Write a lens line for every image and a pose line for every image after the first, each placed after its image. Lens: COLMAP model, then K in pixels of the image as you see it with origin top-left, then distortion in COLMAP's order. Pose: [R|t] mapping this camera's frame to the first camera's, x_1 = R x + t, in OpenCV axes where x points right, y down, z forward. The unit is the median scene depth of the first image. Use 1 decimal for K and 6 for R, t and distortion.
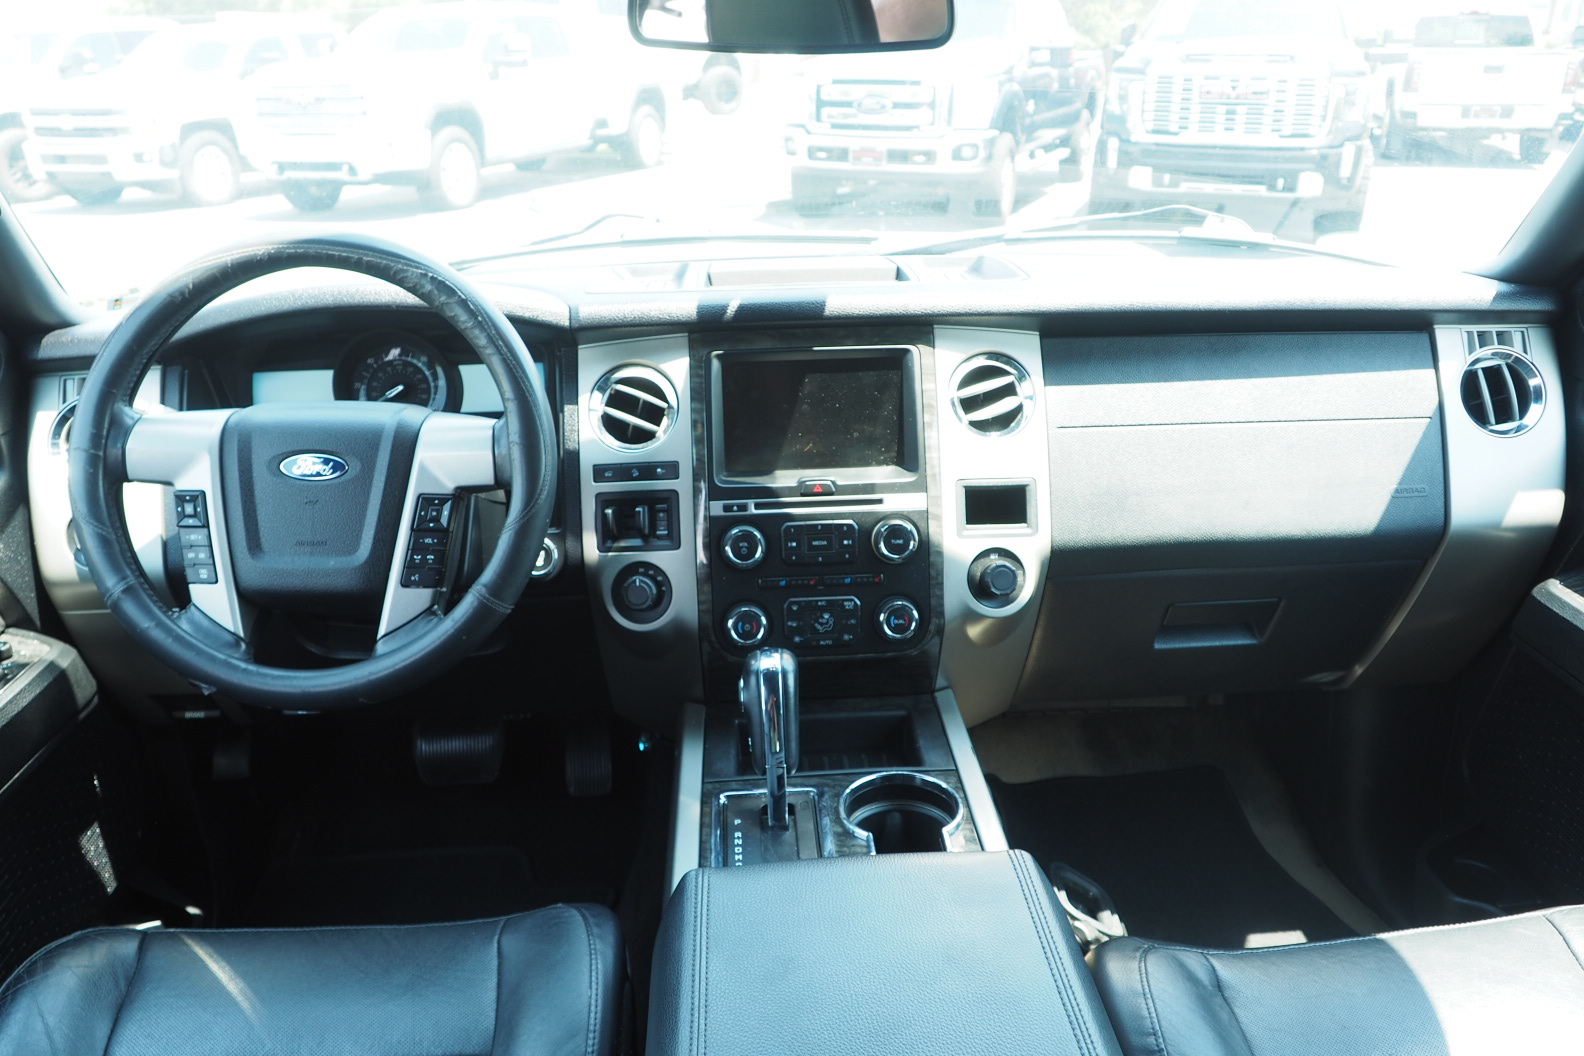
lens RADIAL K [[1249.8, 0, 789.7], [0, 1249.8, 545.3], [0, 0, 1]] dist [-0.041884, 0.000642]
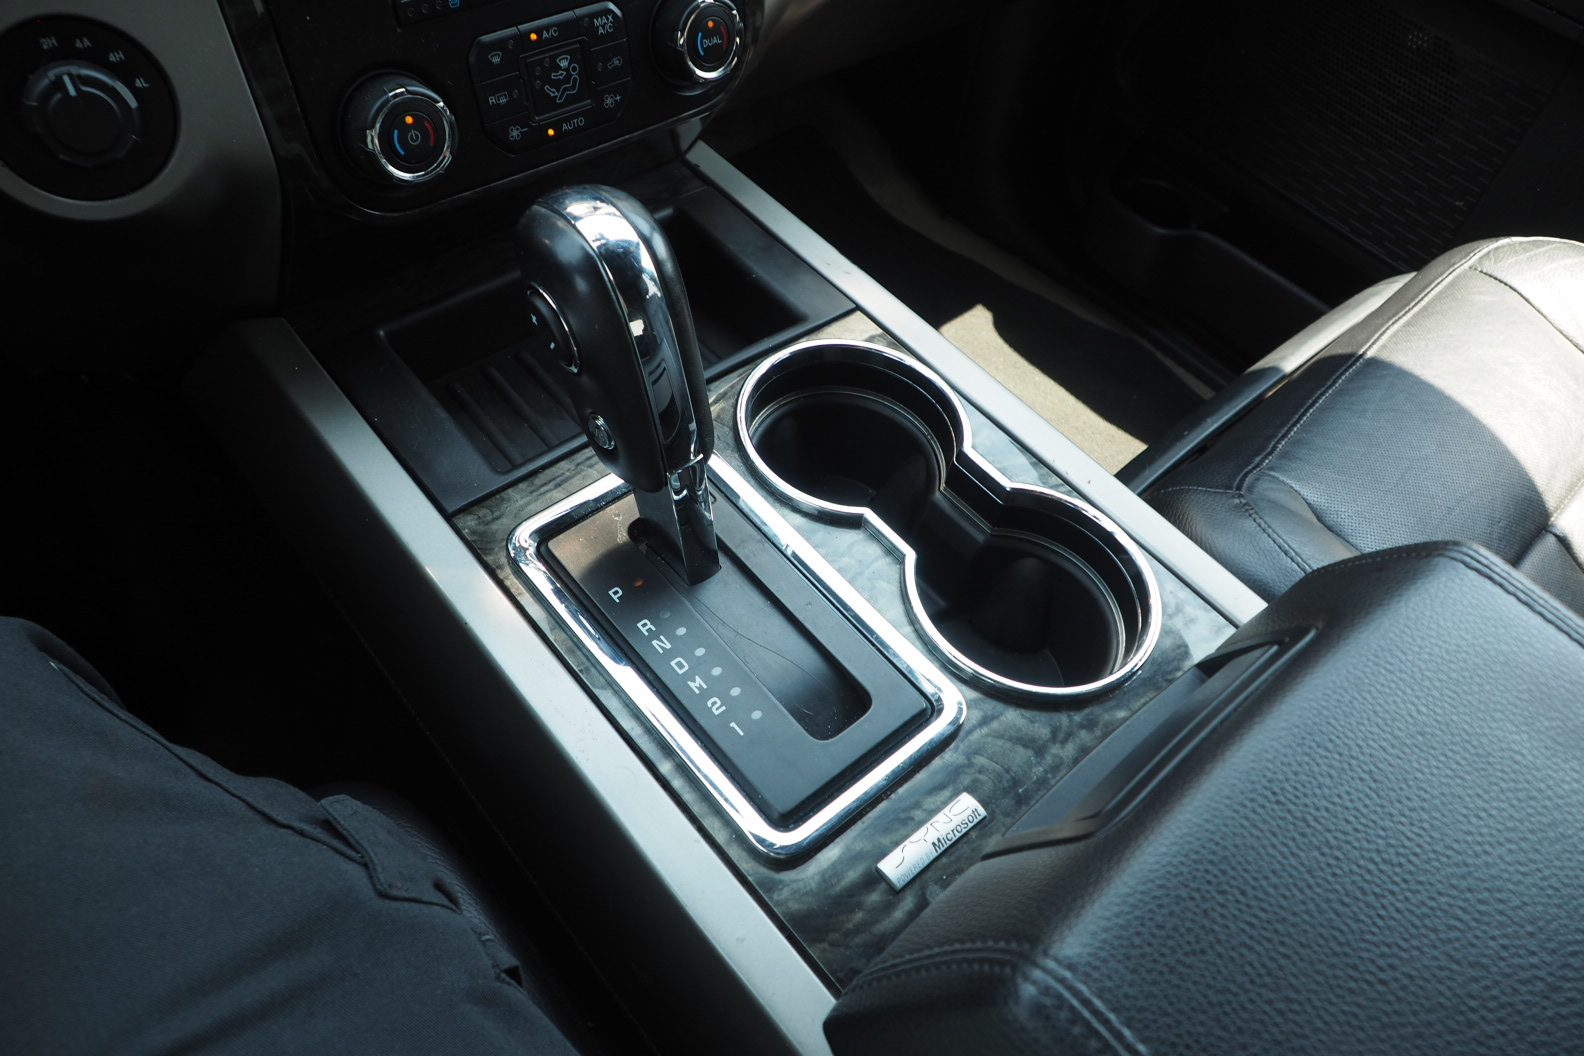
lens RADIAL K [[1111.6, 0, 788.7], [0, 1111.6, 533.7], [0, 0, 1]] dist [-0.035855, 0.003106]
pose [[0.789562, -0.411296, 0.455442, -0.148539], [0.097680, 0.816929, 0.568406, -0.019544], [-0.605847, -0.404304, 0.685191, 0.615000]]
